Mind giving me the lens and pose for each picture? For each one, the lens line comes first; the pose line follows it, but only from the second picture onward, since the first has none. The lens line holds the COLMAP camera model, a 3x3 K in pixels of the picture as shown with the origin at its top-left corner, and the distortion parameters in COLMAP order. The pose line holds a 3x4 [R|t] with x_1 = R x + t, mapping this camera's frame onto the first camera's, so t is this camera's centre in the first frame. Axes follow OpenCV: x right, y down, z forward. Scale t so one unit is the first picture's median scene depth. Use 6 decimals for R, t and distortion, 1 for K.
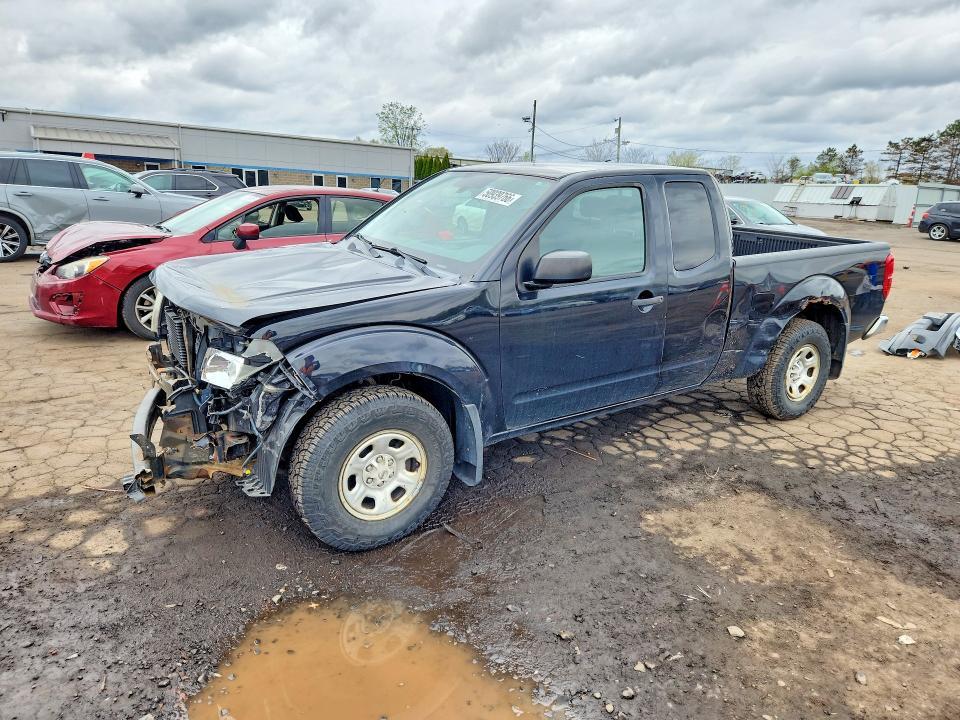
lens RADIAL K [[657.6, 0, 484.9], [0, 657.6, 354.6], [0, 0, 1]] dist [0.023011, -0.016642]
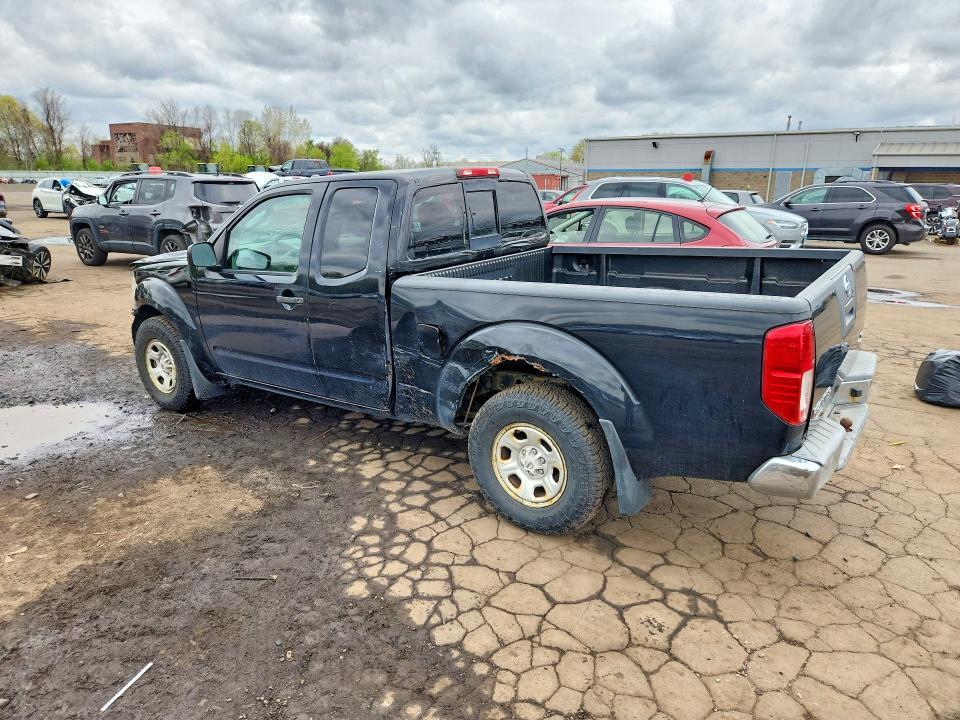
lens RADIAL K [[683.0, 0, 497.2], [0, 683.0, 364.3], [0, 0, 1]] dist [0.028196, -0.030927]
pose [[0.341069, 0.216417, -0.914787, 1.232369], [-0.212598, 0.965683, 0.149192, -0.190672], [0.915682, 0.143597, 0.375374, 0.790154]]
